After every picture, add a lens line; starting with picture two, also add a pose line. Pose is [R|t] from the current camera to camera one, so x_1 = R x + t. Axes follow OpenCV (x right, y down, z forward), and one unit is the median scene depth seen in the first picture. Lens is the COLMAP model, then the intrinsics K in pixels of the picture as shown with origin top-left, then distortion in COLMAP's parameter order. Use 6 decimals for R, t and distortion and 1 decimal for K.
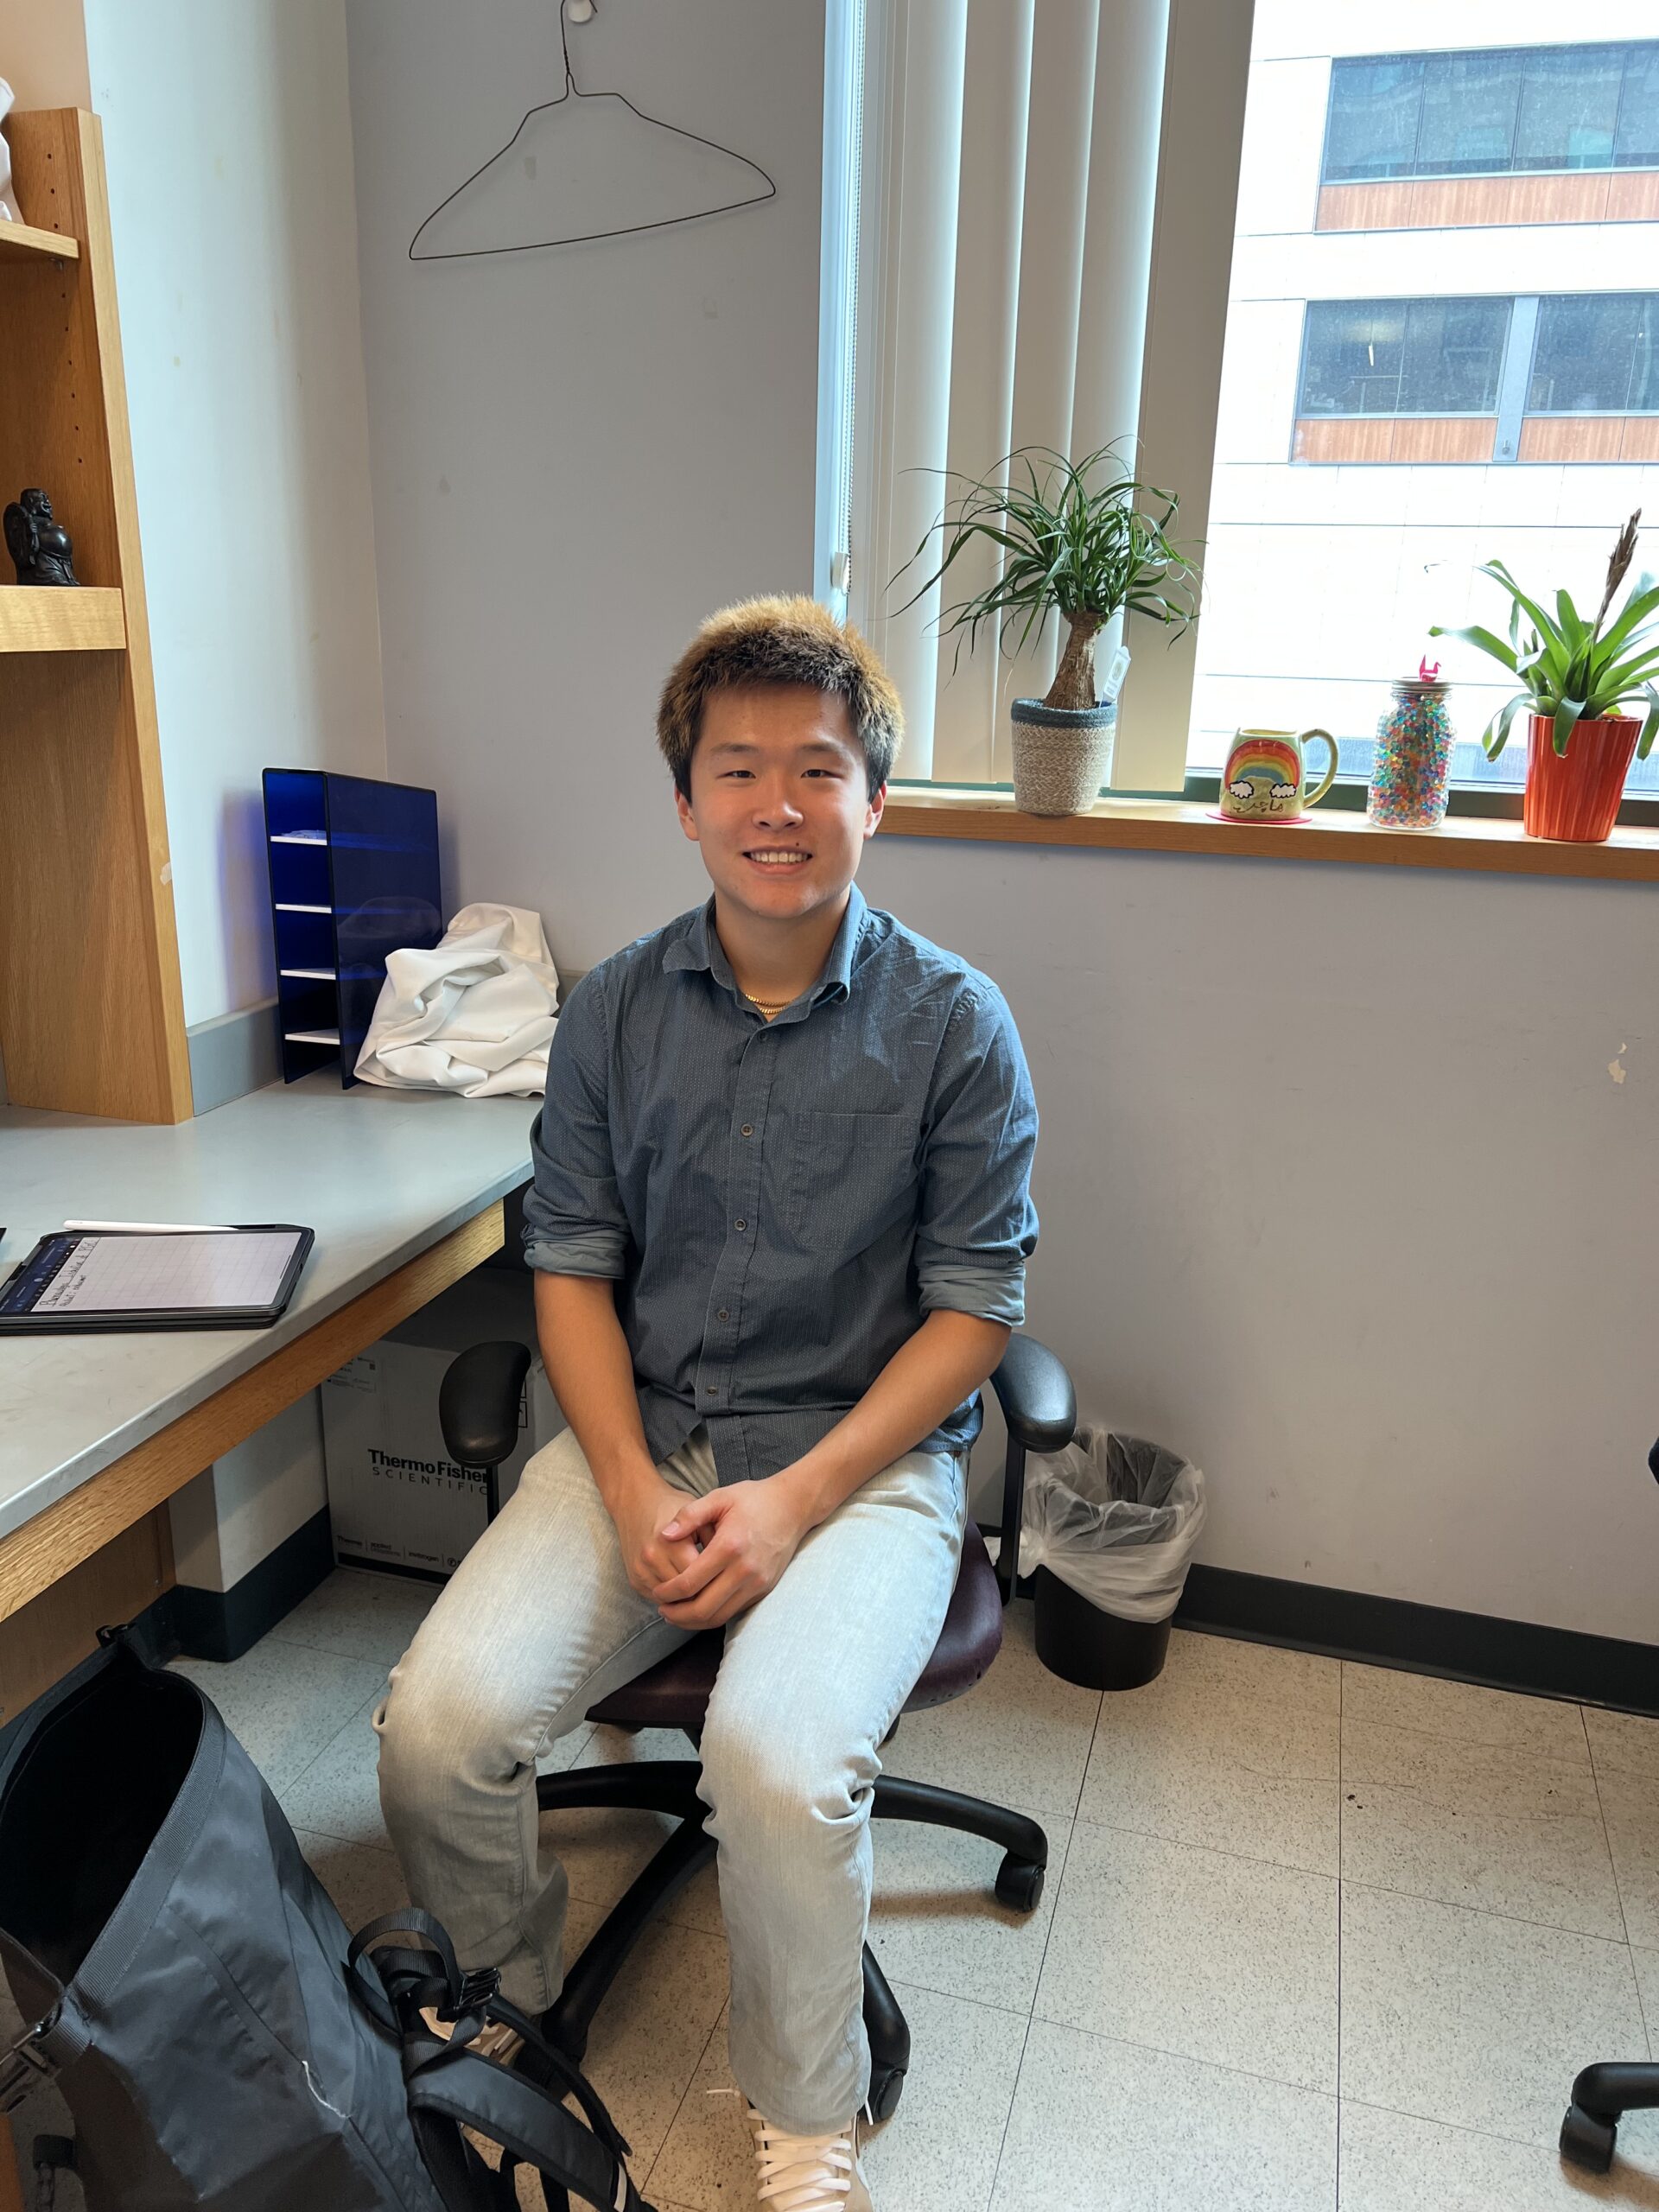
lens RADIAL K [[1689.0, 0, 828.4], [0, 1689.0, 1111.3], [0, 0, 1]] dist [0.006757, -0.005416]
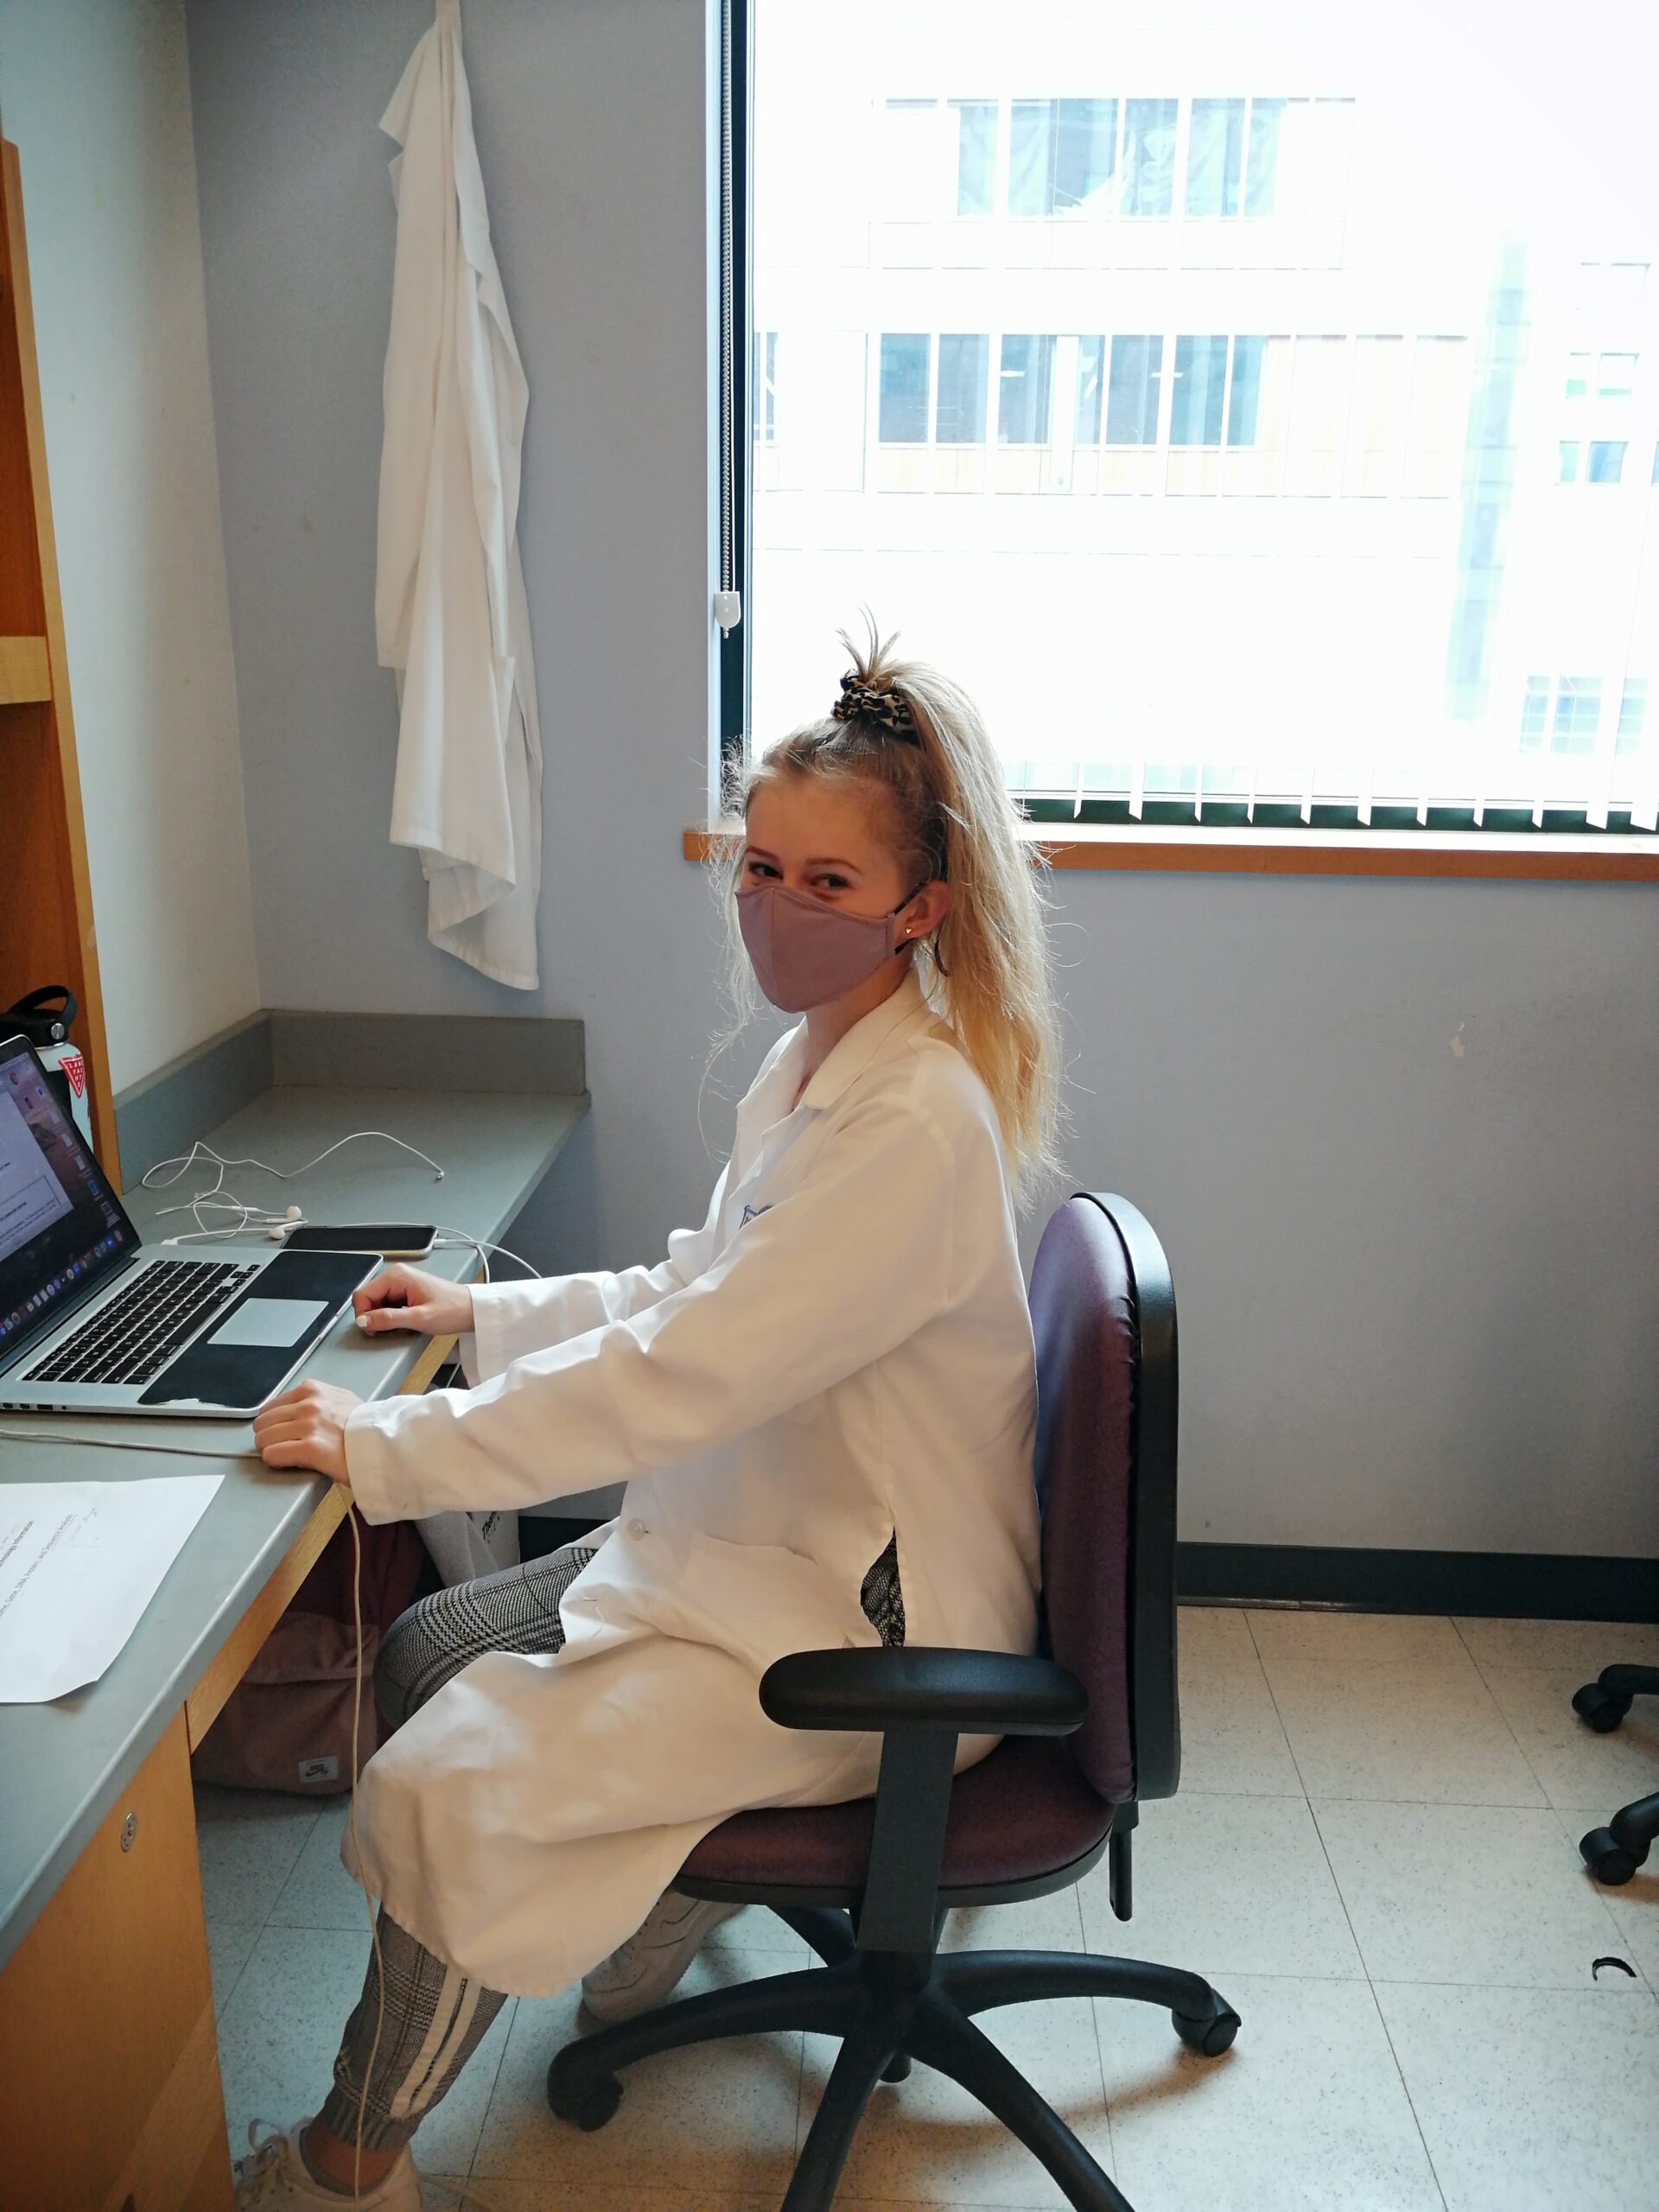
lens RADIAL K [[1750.7, 0, 827.3], [0, 1750.7, 1108.0], [0, 0, 1]] dist [-0.010285, 0.004356]
pose [[0.968679, -0.072224, 0.237580, -0.242607], [0.077868, 0.996859, -0.014446, 0.001265], [-0.235790, 0.032494, 0.971261, -0.040725]]
